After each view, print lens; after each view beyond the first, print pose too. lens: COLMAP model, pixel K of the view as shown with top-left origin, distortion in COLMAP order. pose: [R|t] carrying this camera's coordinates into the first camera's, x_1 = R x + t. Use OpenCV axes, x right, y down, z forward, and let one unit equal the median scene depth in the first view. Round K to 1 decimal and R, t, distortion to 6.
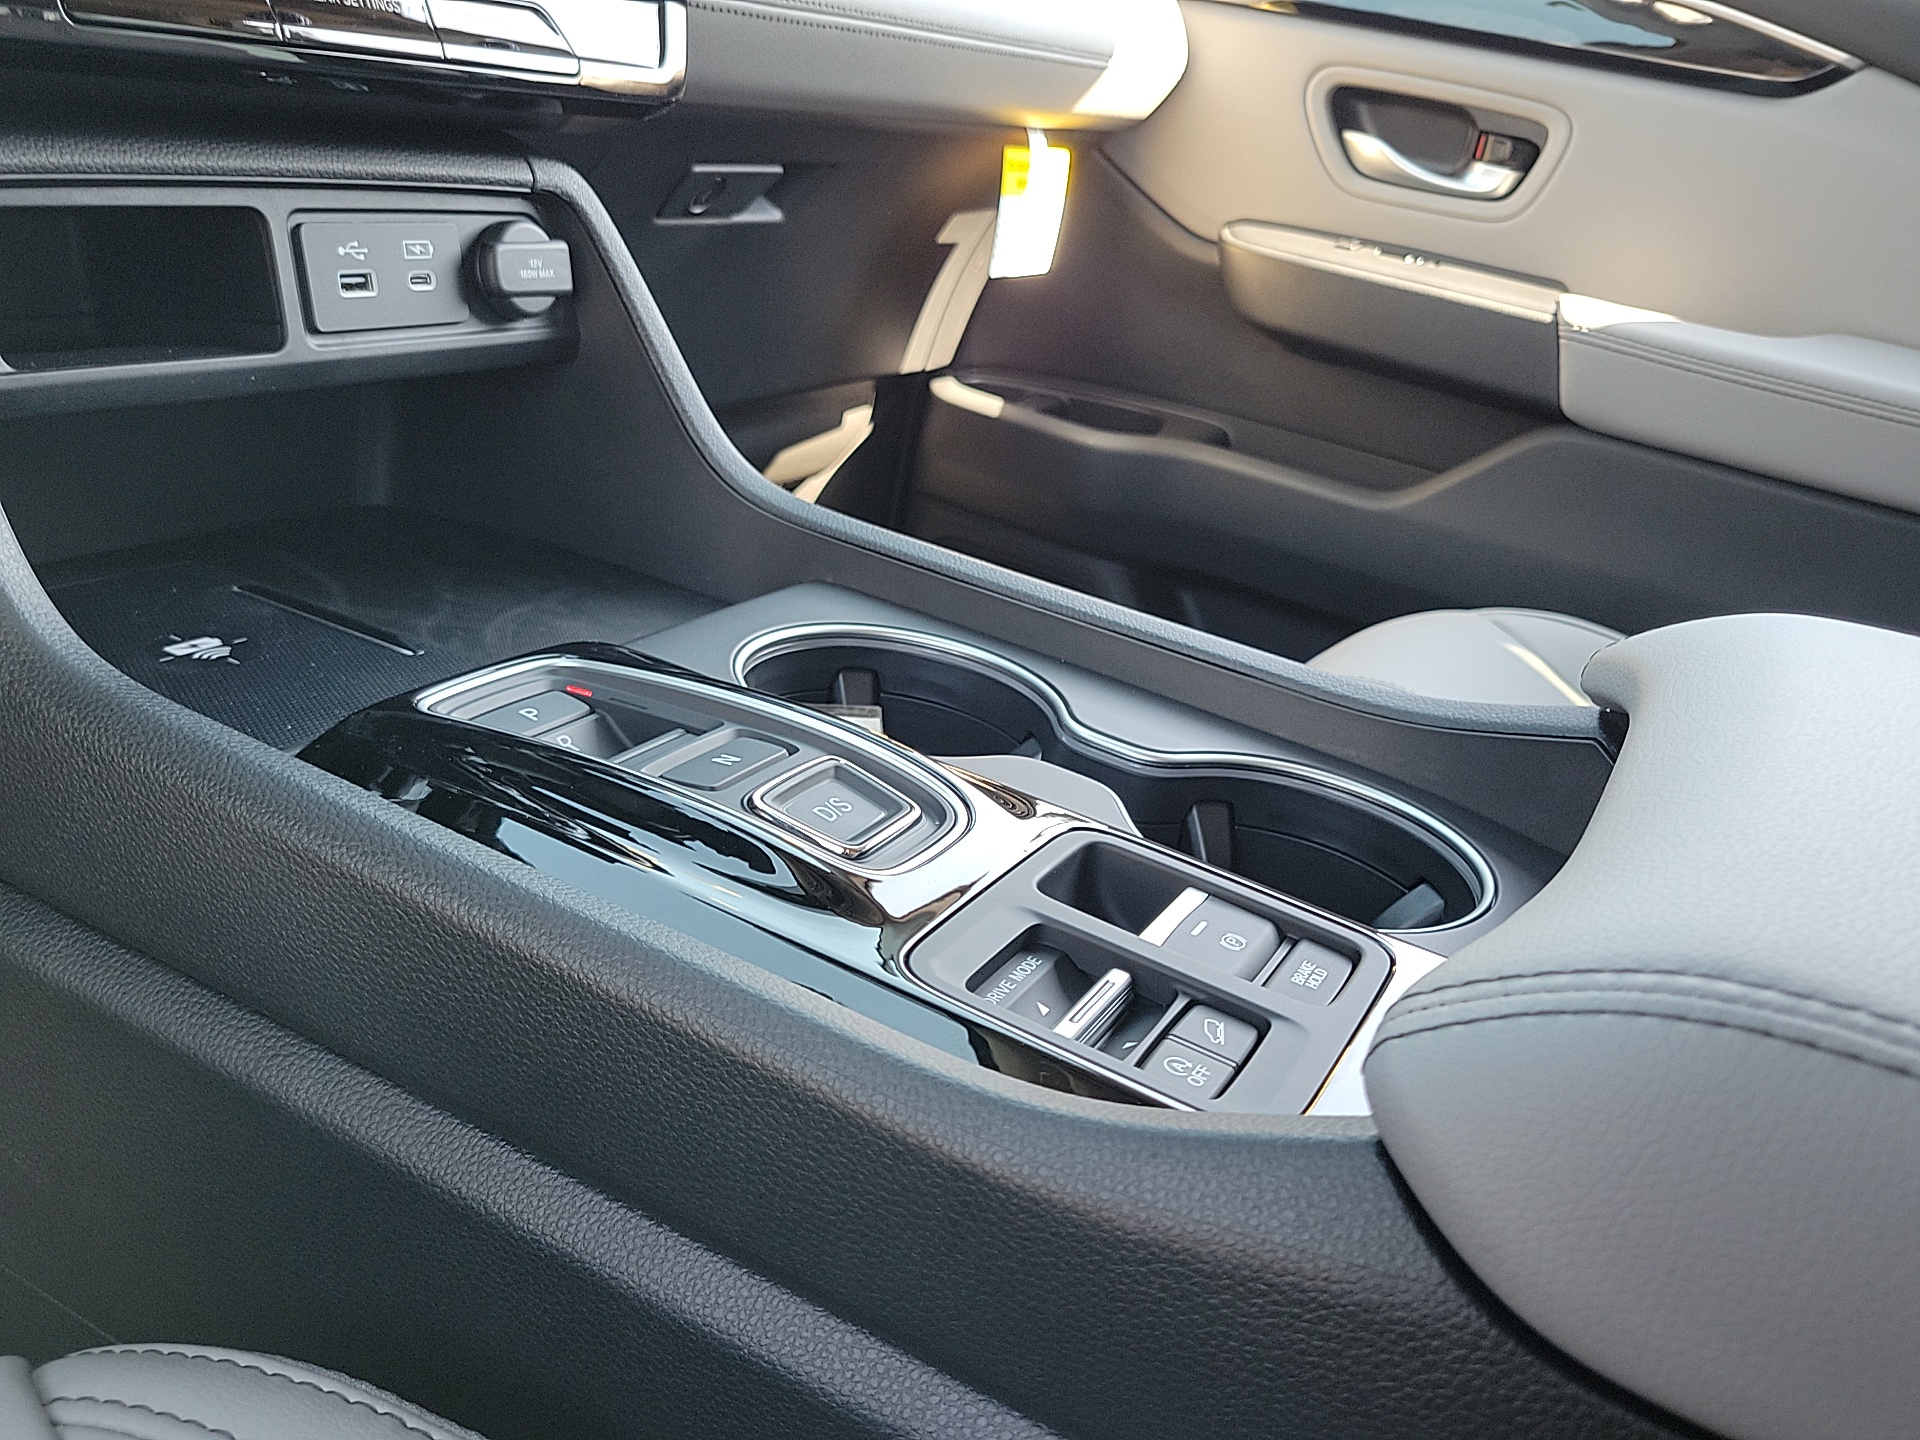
lens RADIAL K [[1575.1, 0, 946.0], [0, 1575.1, 733.9], [0, 0, 1]] dist [0.000066, 0.012141]
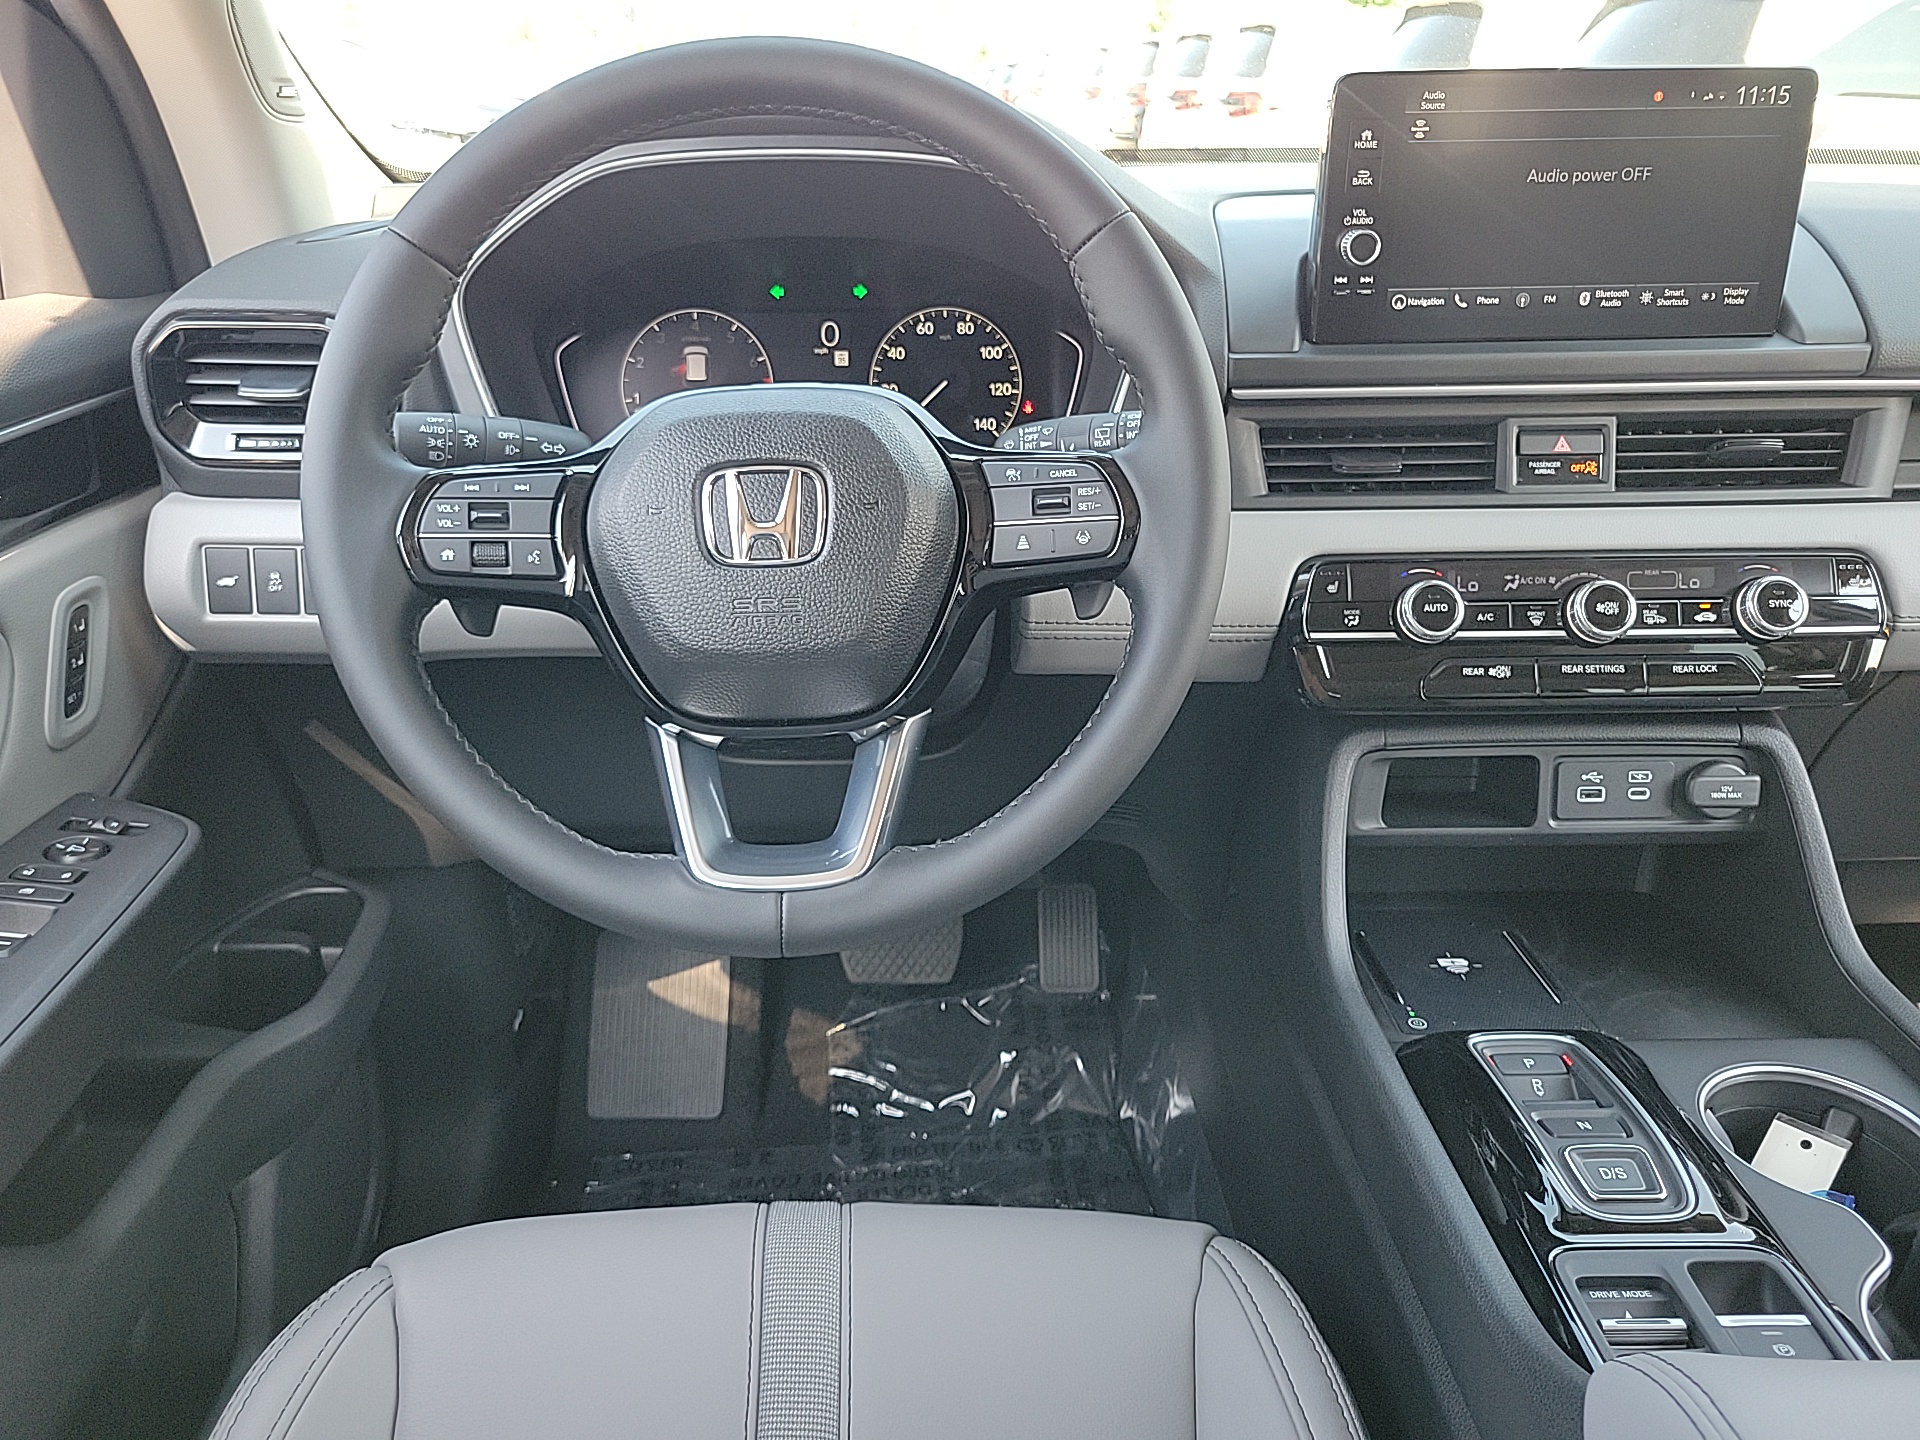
lens RADIAL K [[1461.7, 0, 964.5], [0, 1461.7, 723.5], [0, 0, 1]] dist [0.040530, -0.033679]
pose [[0.492629, 0.167240, -0.854018, 0.601475], [-0.263646, 0.963922, 0.036681, -0.206924], [0.829342, 0.207088, 0.518948, -0.413555]]
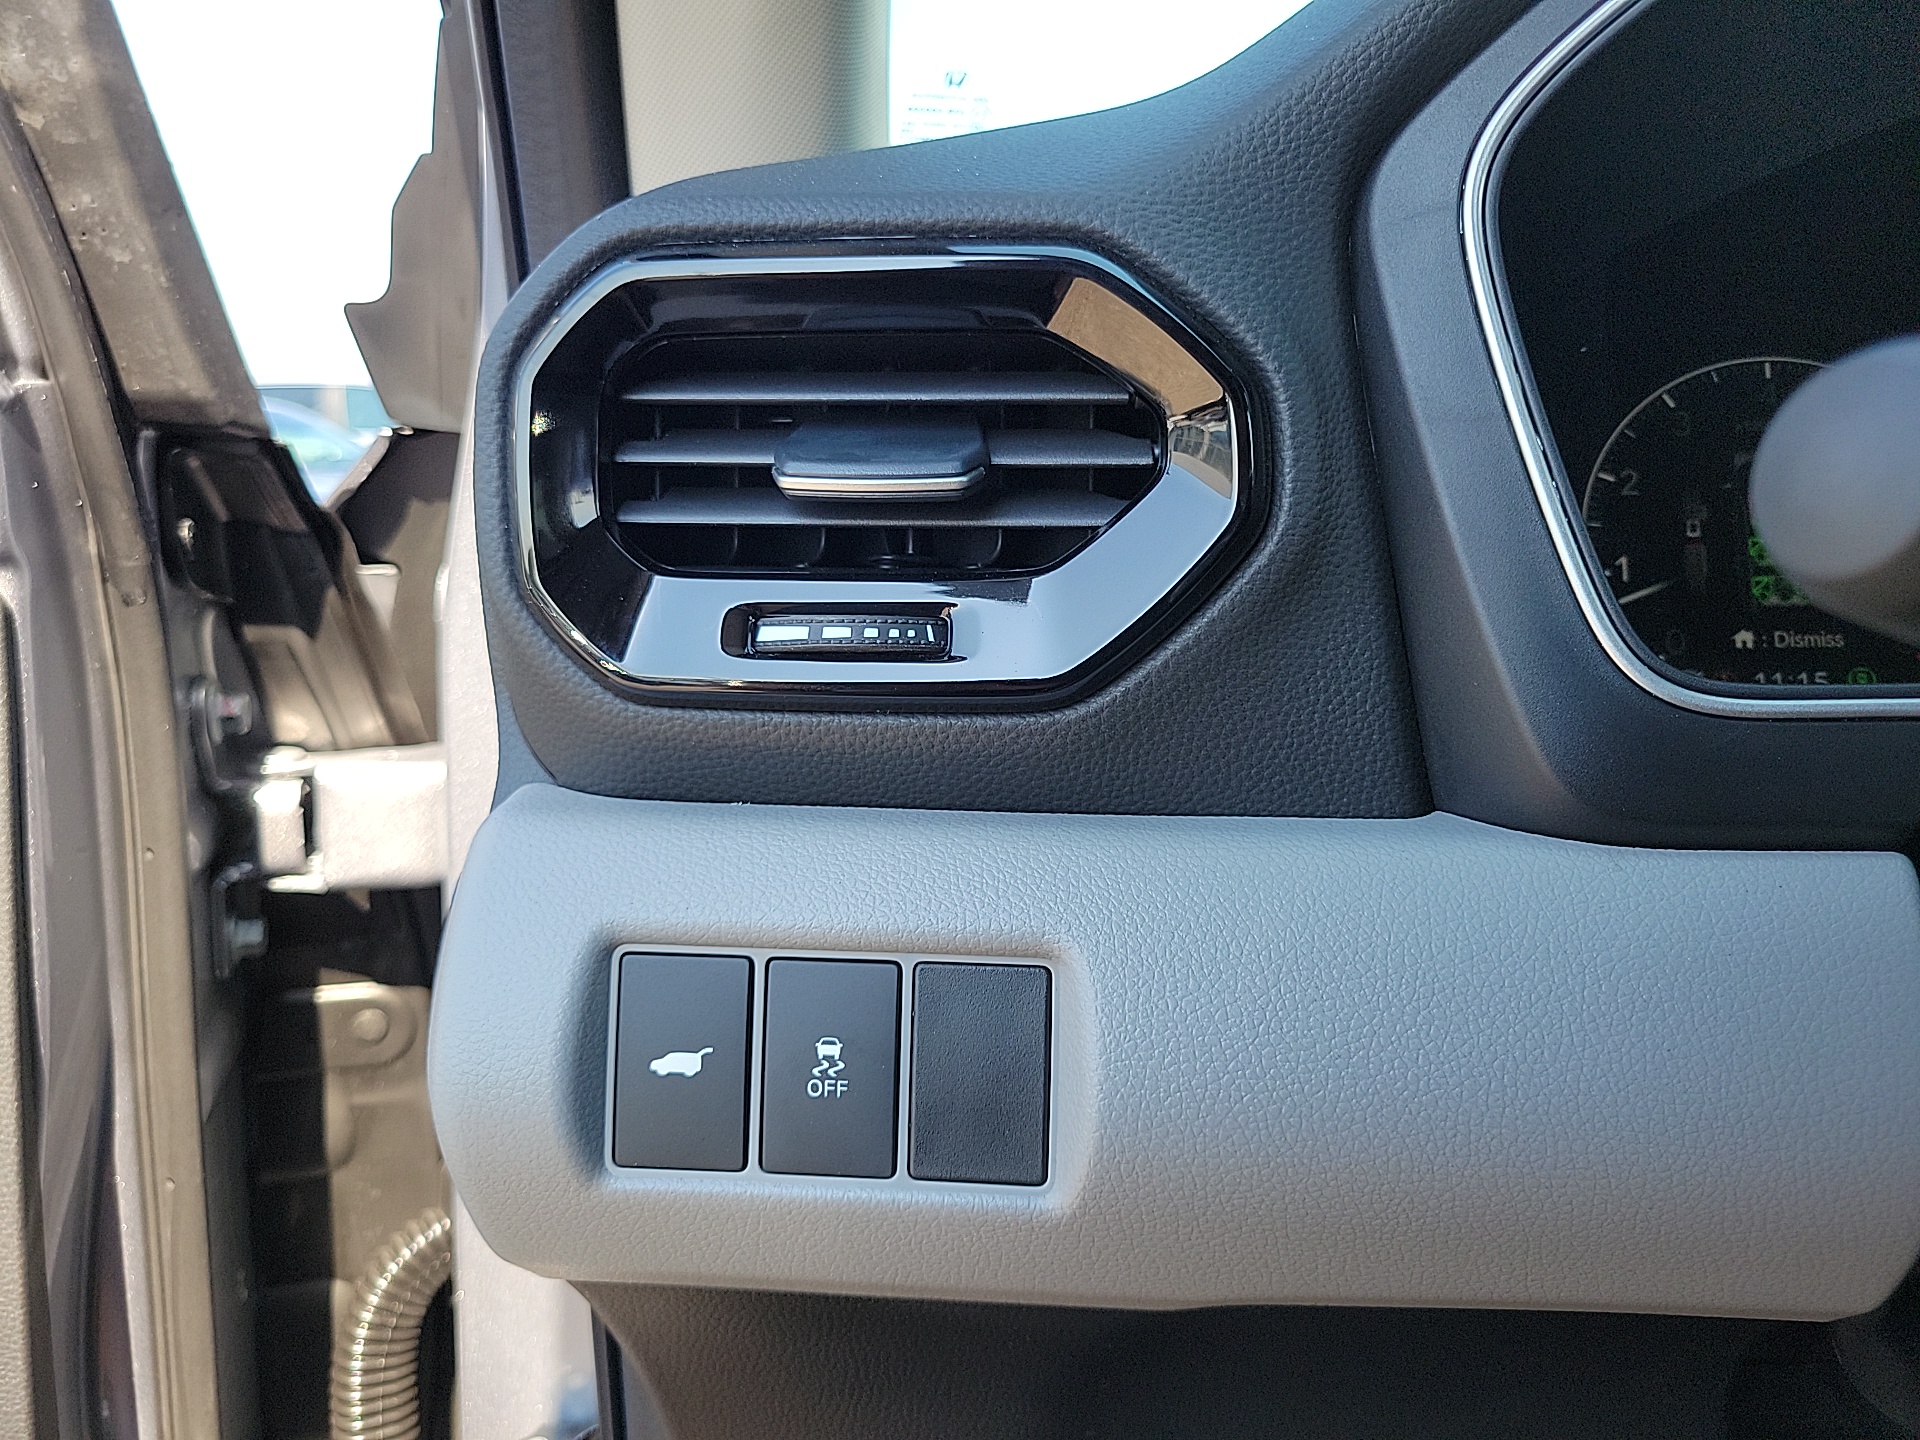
lens RADIAL K [[1461.7, 0, 951.4], [0, 1461.7, 711.1], [0, 0, 1]] dist [0.040530, -0.033679]
pose [[0.406445, -0.028182, -0.913240, -0.546831], [-0.288035, 0.944605, -0.157342, -0.153569], [0.867086, 0.326997, 0.375813, -0.423882]]
